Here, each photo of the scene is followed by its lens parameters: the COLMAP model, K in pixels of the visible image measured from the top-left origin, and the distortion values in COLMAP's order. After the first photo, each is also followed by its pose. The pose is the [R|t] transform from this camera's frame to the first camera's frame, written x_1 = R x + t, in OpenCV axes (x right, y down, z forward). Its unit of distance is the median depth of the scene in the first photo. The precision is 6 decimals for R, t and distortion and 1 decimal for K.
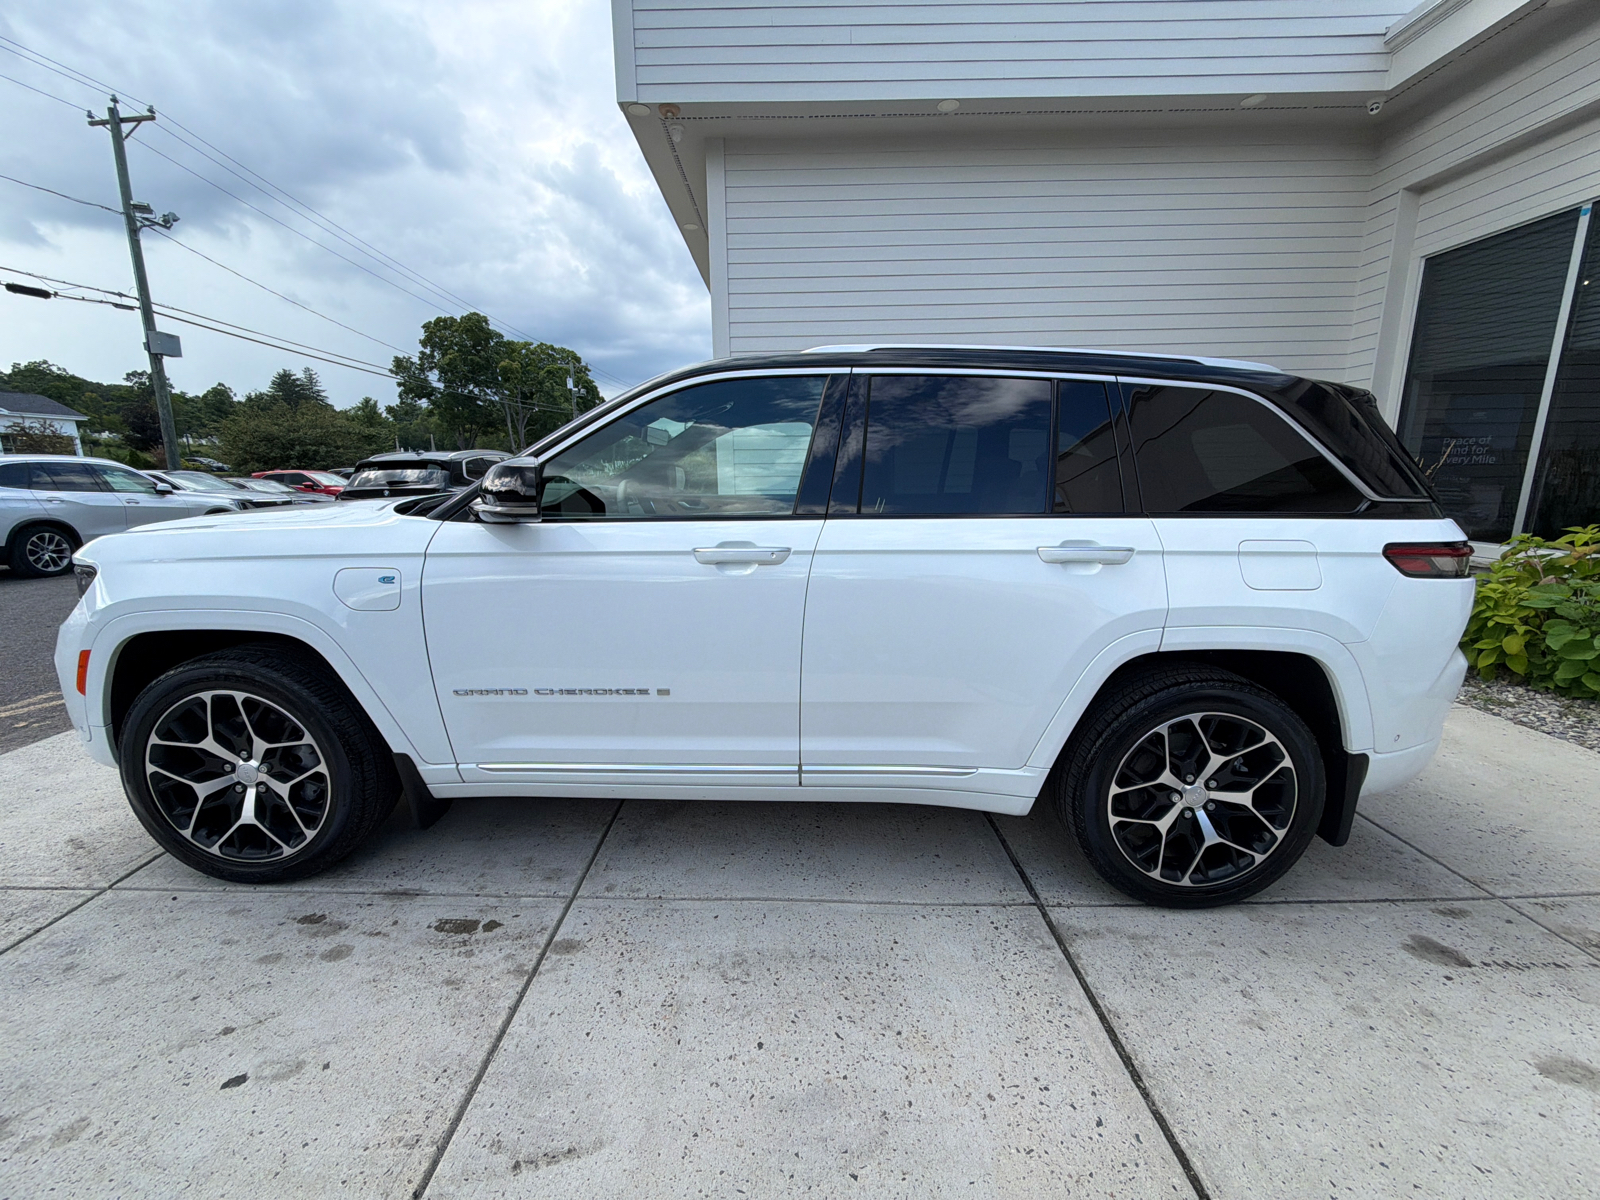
lens RADIAL K [[635.7, 0, 798.8], [0, 635.7, 603.9], [0, 0, 1]] dist [-0.000612, 0.000054]
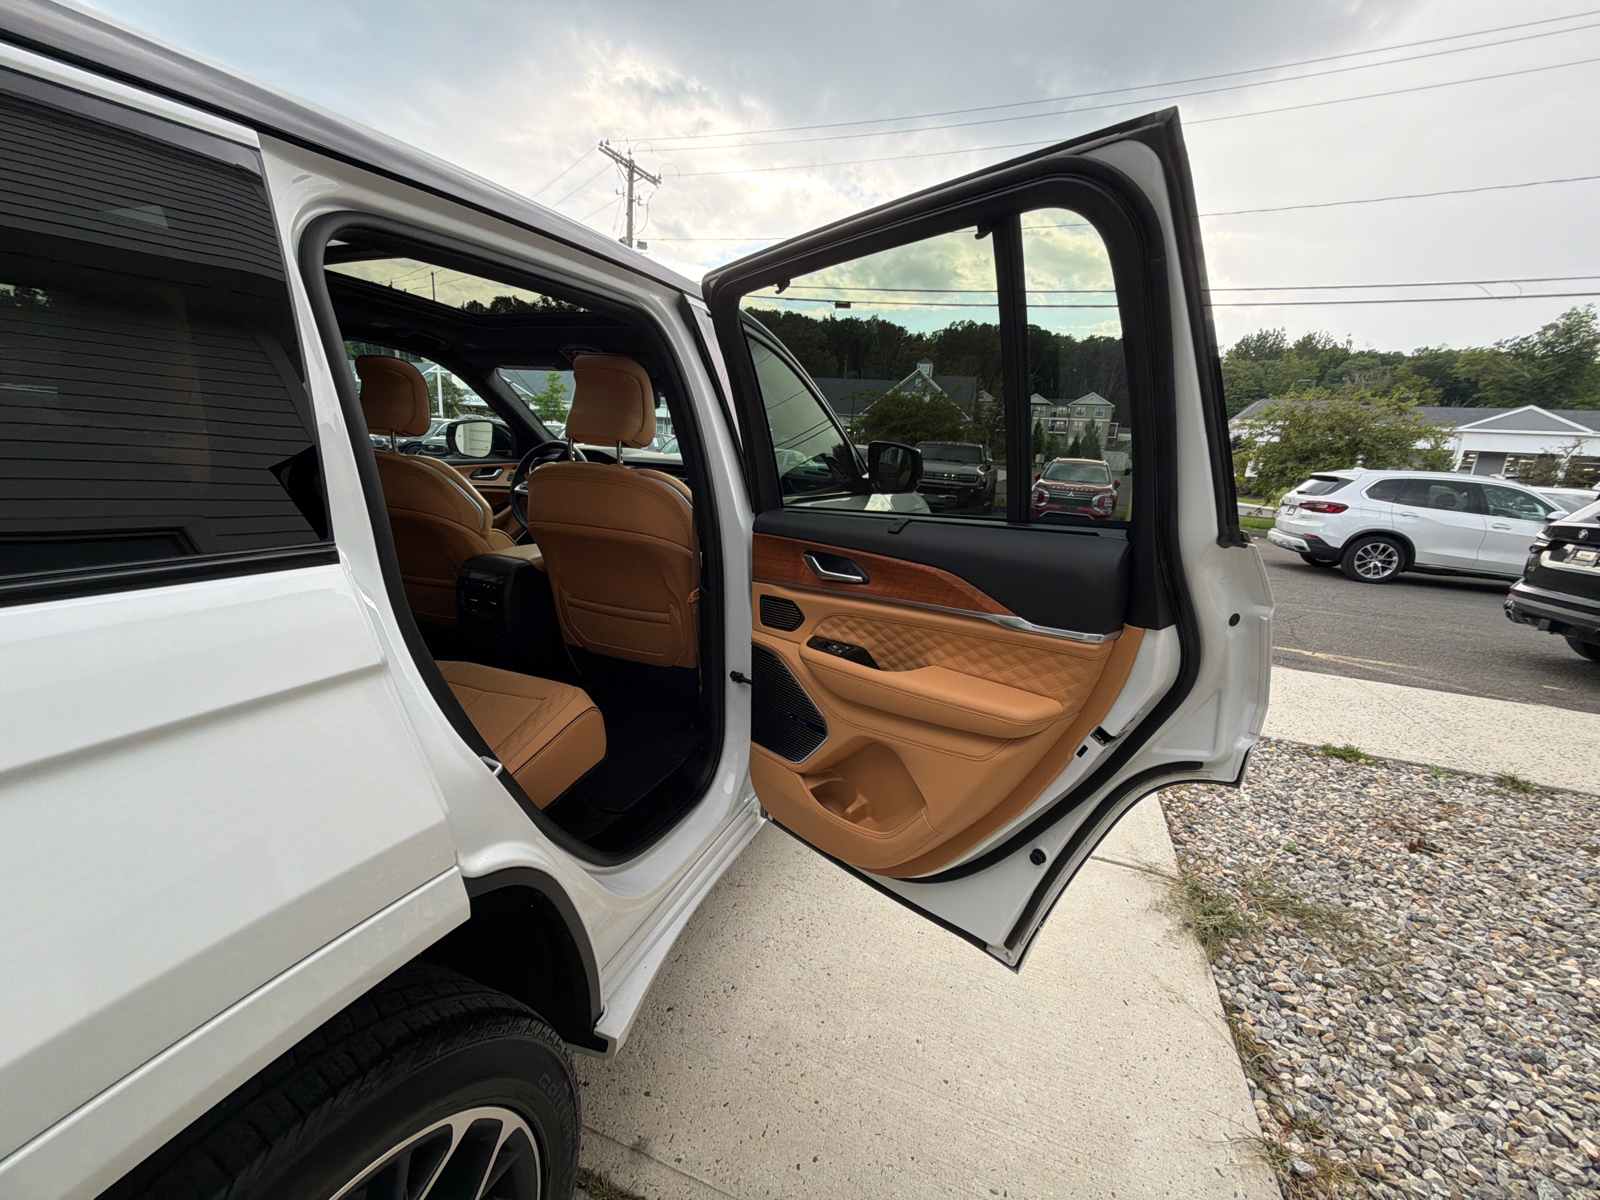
lens RADIAL K [[635.7, 0, 798.8], [0, 635.7, 603.9], [0, 0, 1]] dist [-0.000612, 0.000054]
pose [[-0.356587, 0.201298, -0.912318, 0.728252], [-0.250314, 0.920225, 0.300880, -0.420207], [0.900105, 0.335656, -0.277752, 1.999830]]
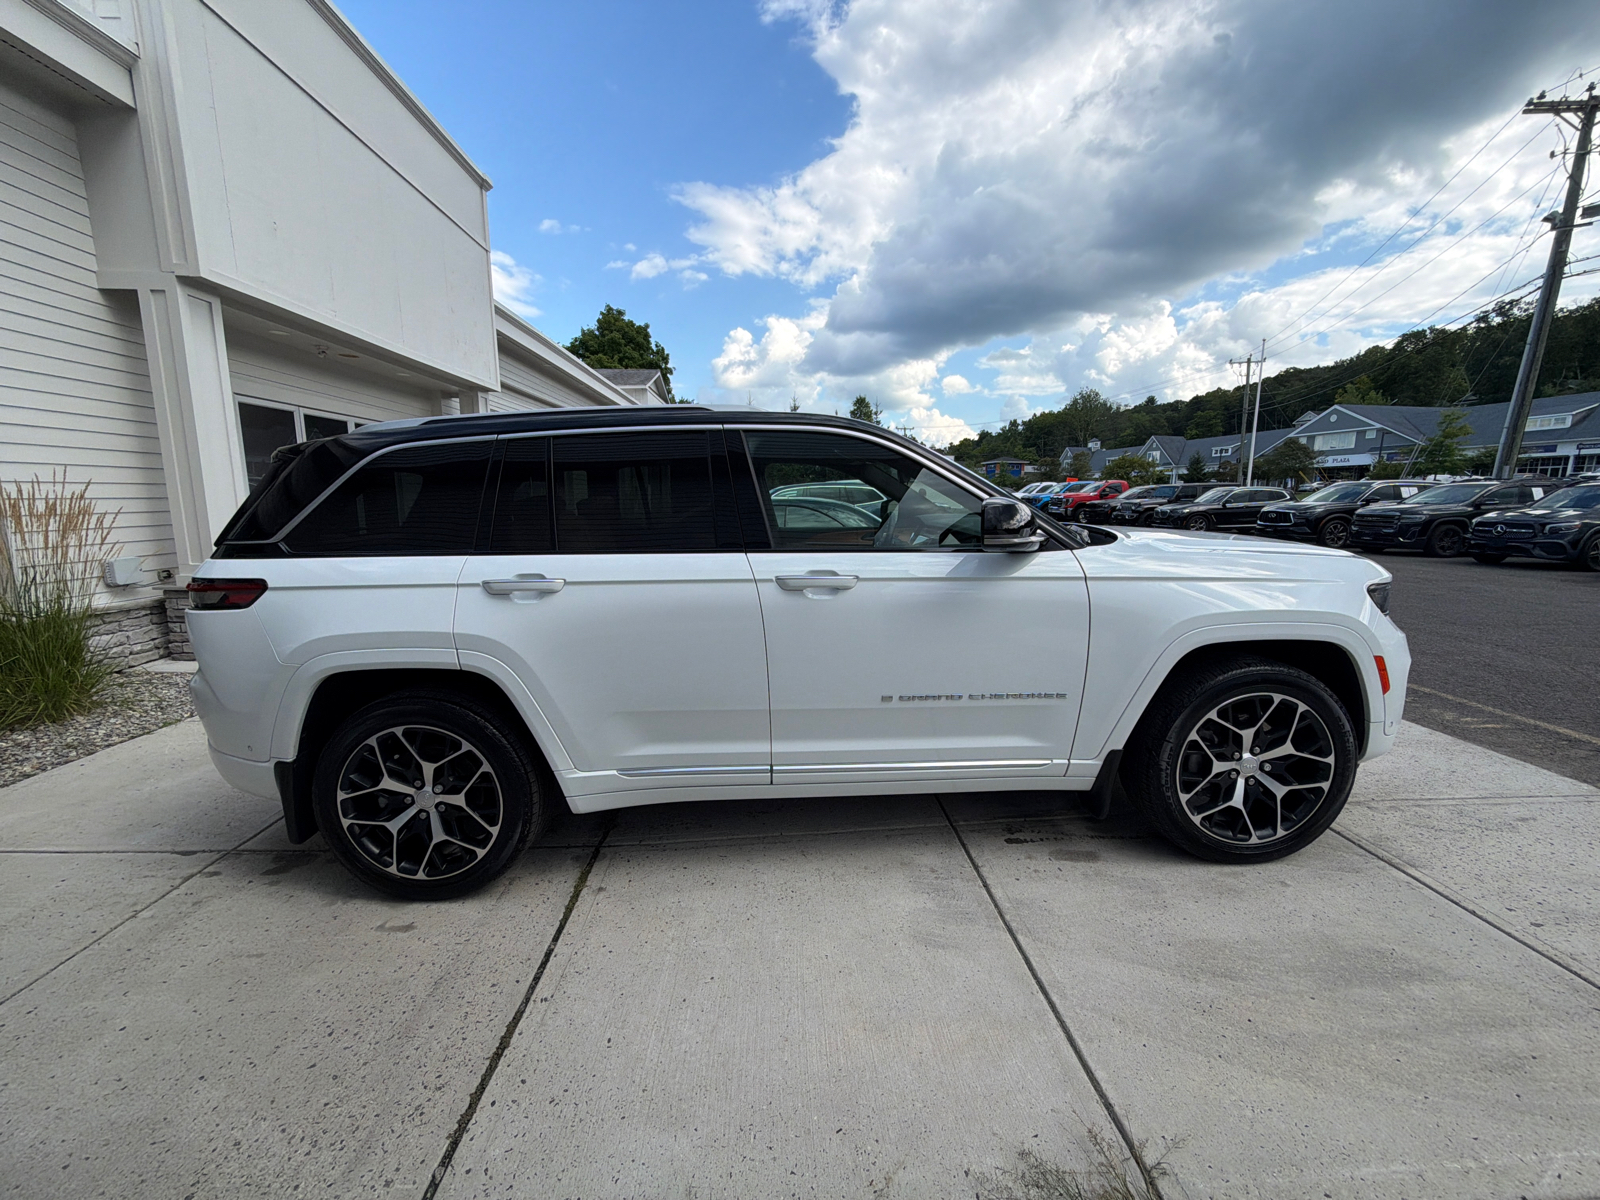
lens RADIAL K [[635.7, 0, 798.8], [0, 635.7, 603.9], [0, 0, 1]] dist [-0.000612, 0.000054]
pose [[-0.999242, 0.016920, -0.035048, 0.001165], [0.003036, 0.931691, 0.363239, -0.599689], [0.038800, 0.362858, -0.931036, 2.754770]]
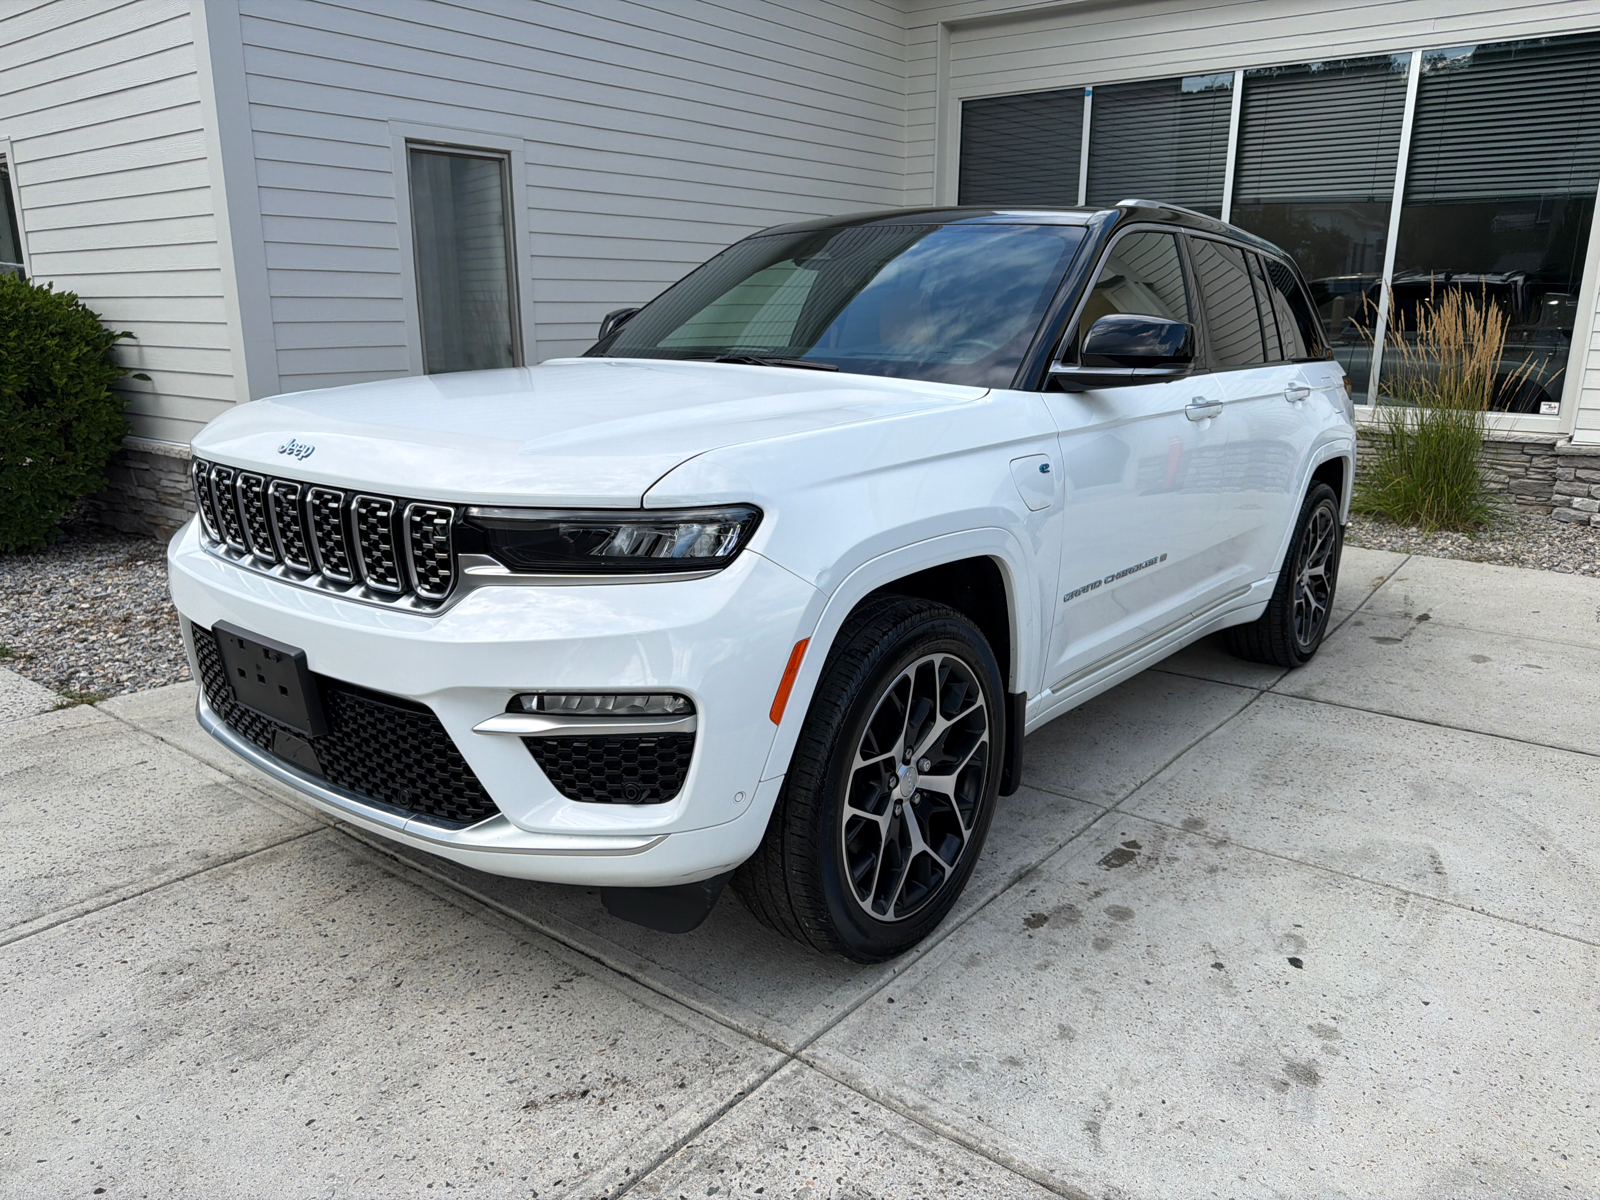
lens RADIAL K [[1139.0, 0, 802.2], [0, 1139.0, 606.6], [0, 0, 1]] dist [0.003655, -0.008938]
pose [[0.609387, -0.188114, 0.770234, -1.770217], [0.148918, 0.981314, 0.121846, -0.074871], [-0.778763, 0.040451, 0.626013, 0.322423]]
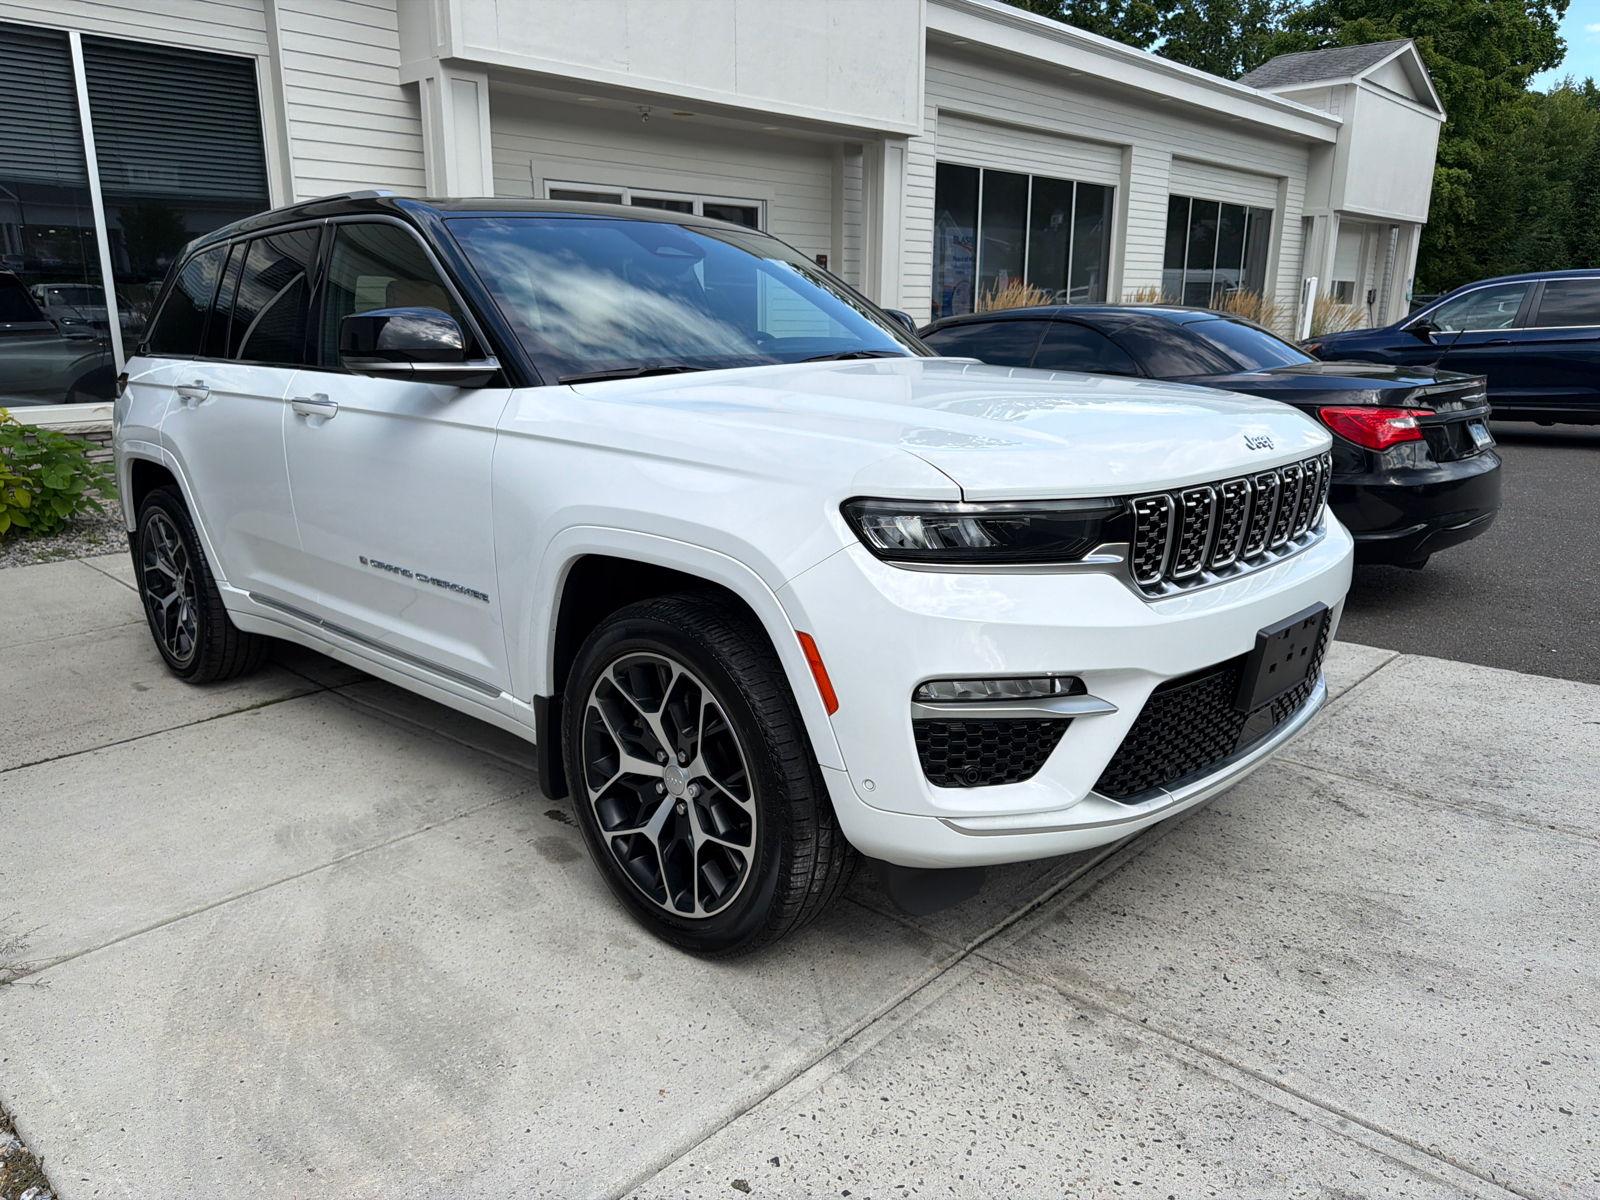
lens RADIAL K [[1129.4, 0, 797.6], [0, 1129.4, 594.7], [0, 0, 1]] dist [0.057329, -0.085218]
pose [[-0.730247, -0.162610, 0.663549, -1.661665], [0.144931, 0.912282, 0.383063, -0.526693], [-0.667634, 0.375899, -0.642623, 2.438026]]
